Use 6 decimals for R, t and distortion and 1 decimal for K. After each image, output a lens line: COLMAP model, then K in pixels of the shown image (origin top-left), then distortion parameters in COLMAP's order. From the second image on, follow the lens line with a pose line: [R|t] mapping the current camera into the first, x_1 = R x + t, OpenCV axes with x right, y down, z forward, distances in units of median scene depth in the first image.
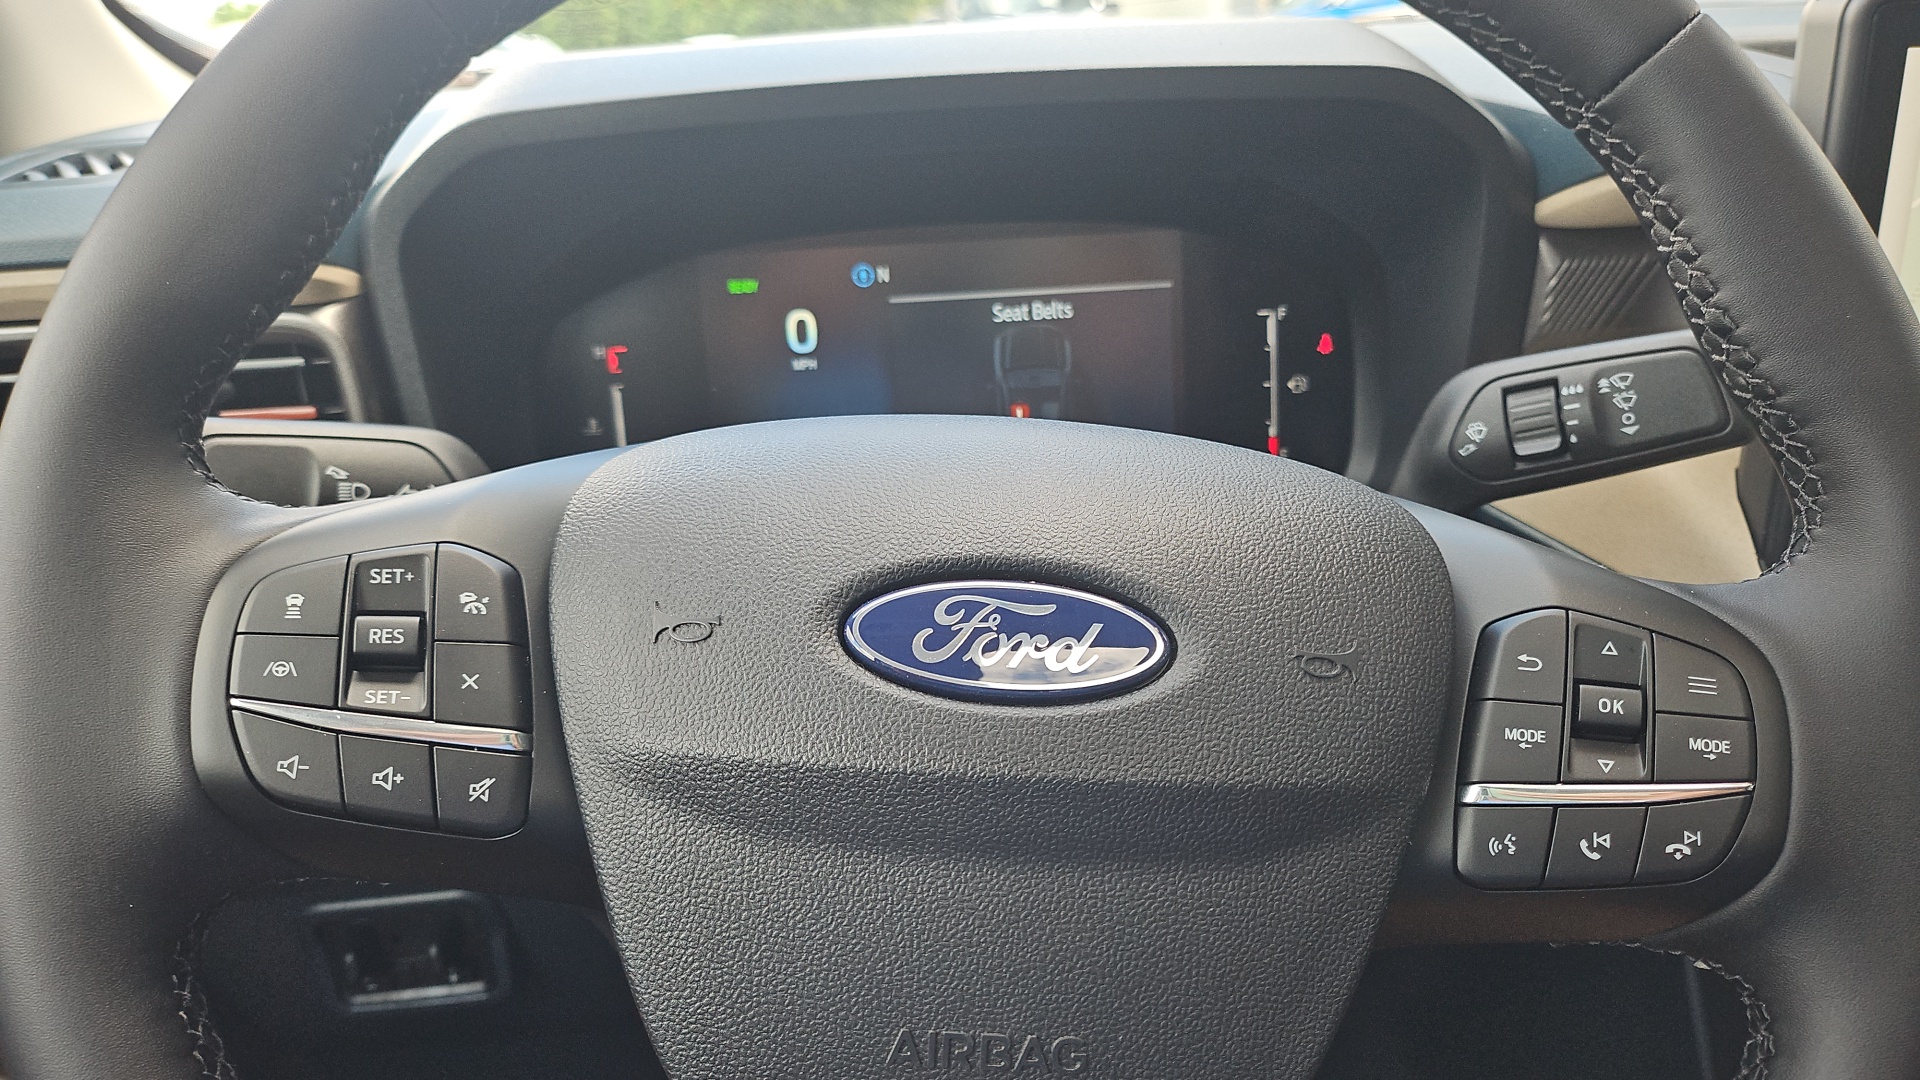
lens RADIAL K [[1348.7, 0, 972.0], [0, 1348.7, 552.2], [0, 0, 1]] dist [0.047370, -0.008595]
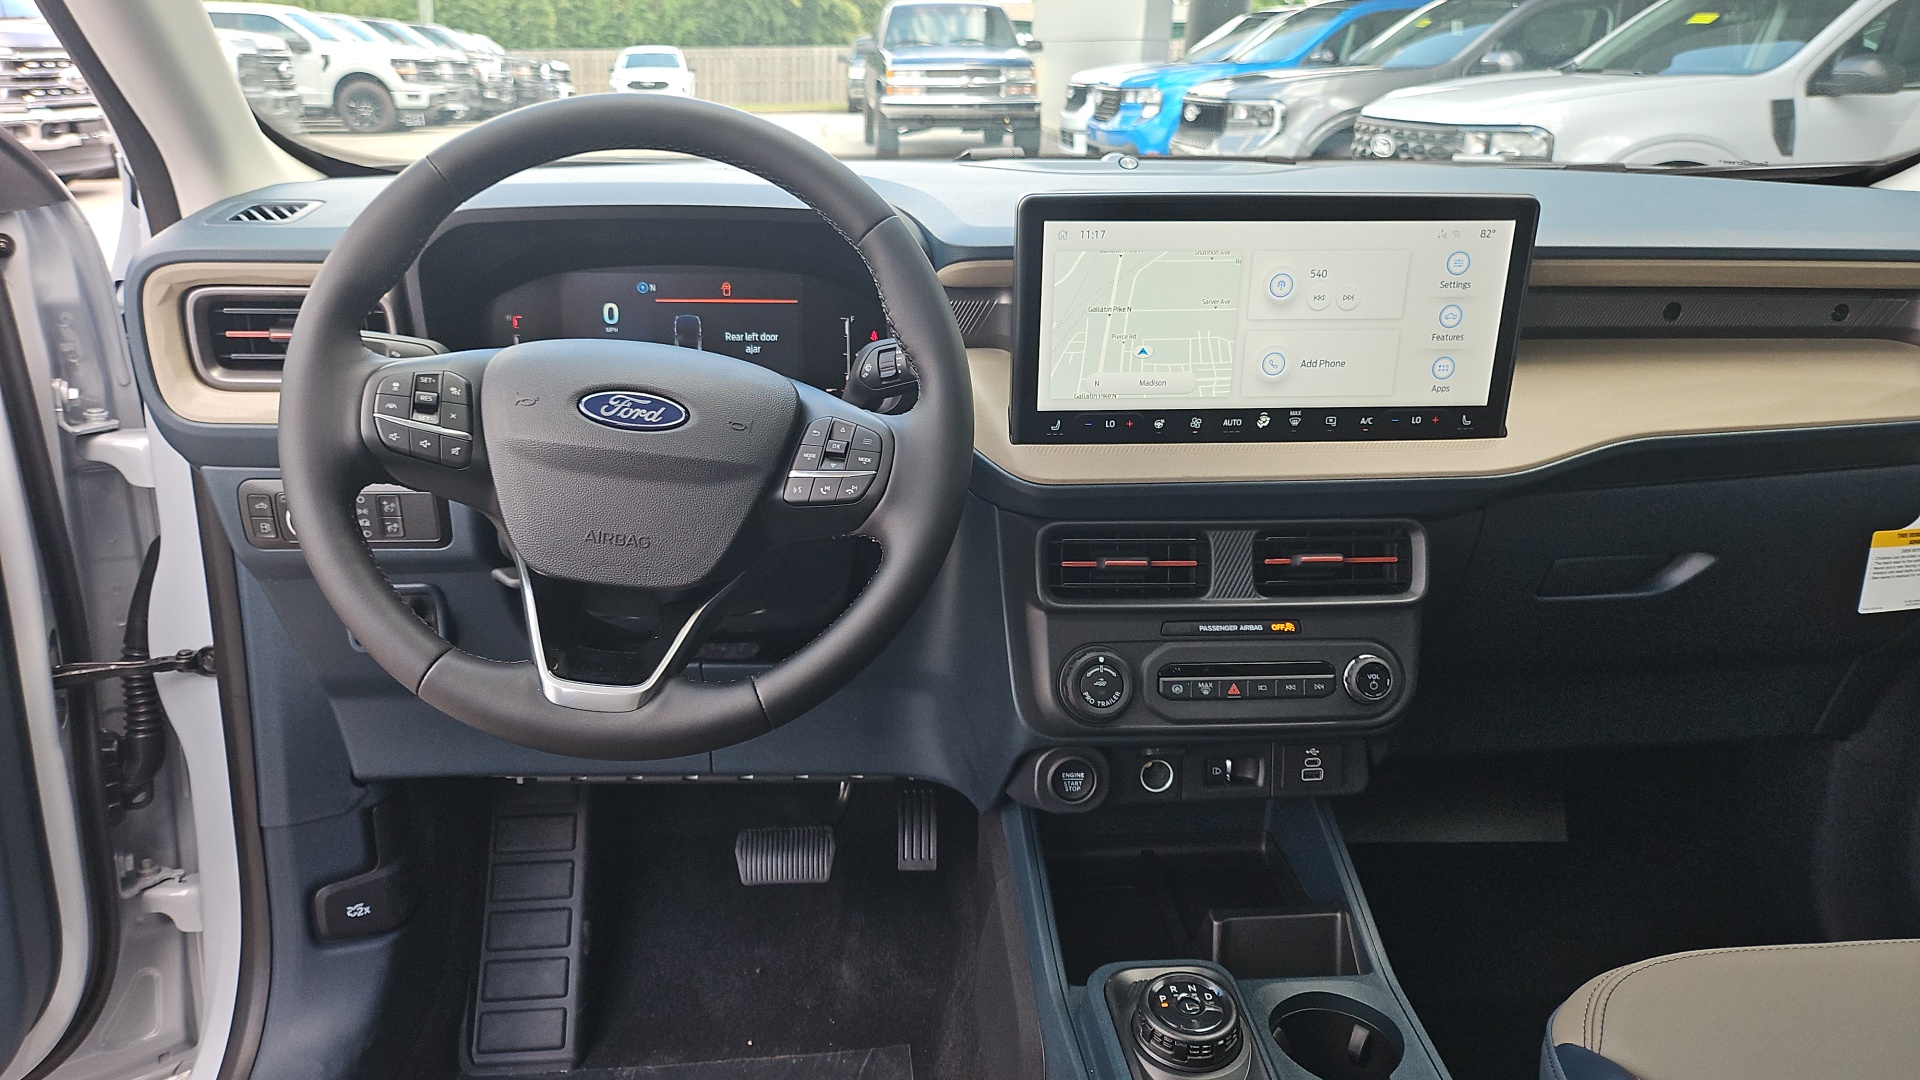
lens RADIAL K [[1348.7, 0, 972.0], [0, 1348.7, 552.2], [0, 0, 1]] dist [0.047370, -0.008595]
pose [[0.997246, 0.049165, 0.055526, 0.622497], [-0.048597, 0.998752, -0.011531, 0.373941], [-0.056023, 0.008800, 0.998391, -2.059448]]
